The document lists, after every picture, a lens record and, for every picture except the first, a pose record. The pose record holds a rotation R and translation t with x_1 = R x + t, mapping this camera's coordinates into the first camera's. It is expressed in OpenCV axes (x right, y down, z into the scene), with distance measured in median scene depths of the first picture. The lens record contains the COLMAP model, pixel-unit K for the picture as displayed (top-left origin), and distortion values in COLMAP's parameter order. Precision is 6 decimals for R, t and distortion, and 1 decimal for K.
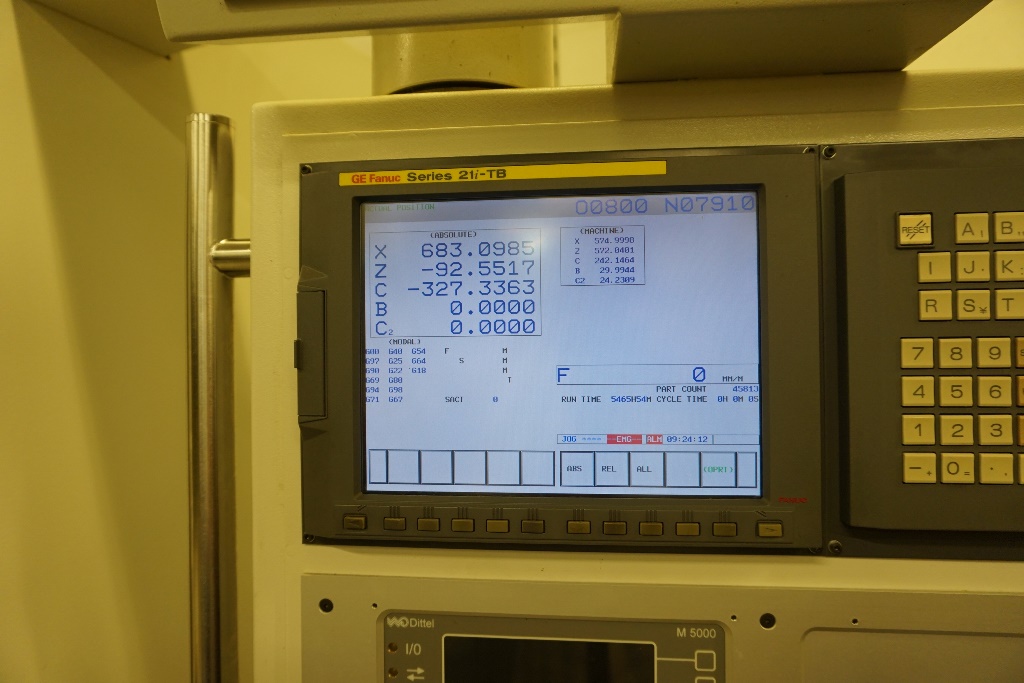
lens RADIAL K [[690.4, 0, 514.6], [0, 690.4, 340.0], [0, 0, 1]] dist [-0.027397, 0.010901]
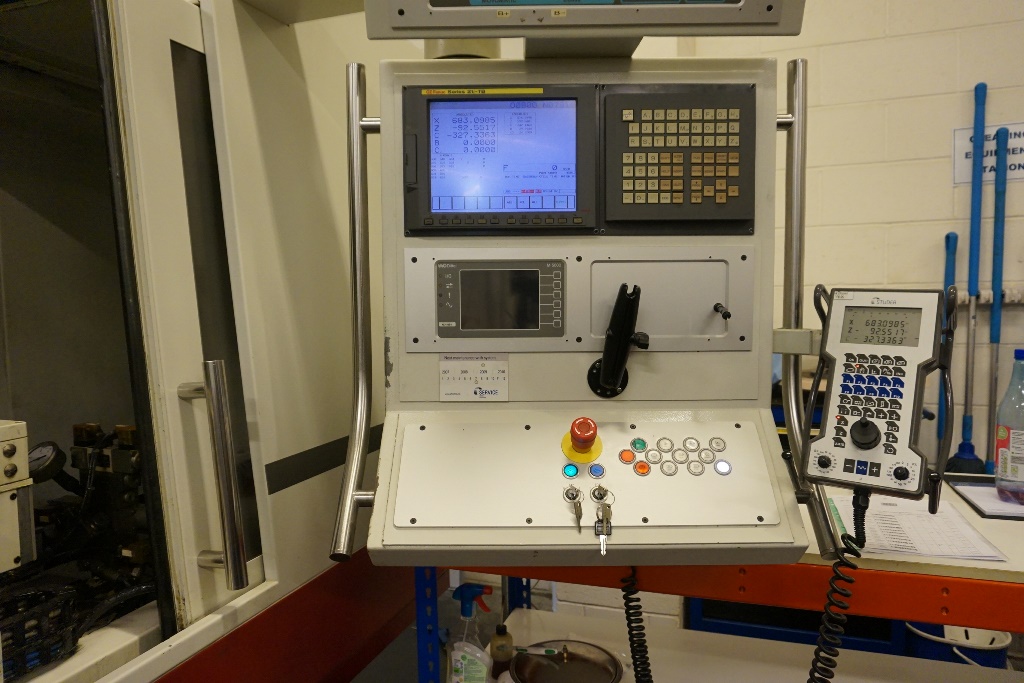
lens RADIAL K [[690.4, 0, 507.6], [0, 690.4, 342.5], [0, 0, 1]] dist [-0.027397, 0.010901]
pose [[0.994521, -0.006367, 0.104347, -0.211684], [-0.001737, 0.996999, 0.077389, 0.531069], [-0.104527, -0.077146, 0.991525, -1.763254]]
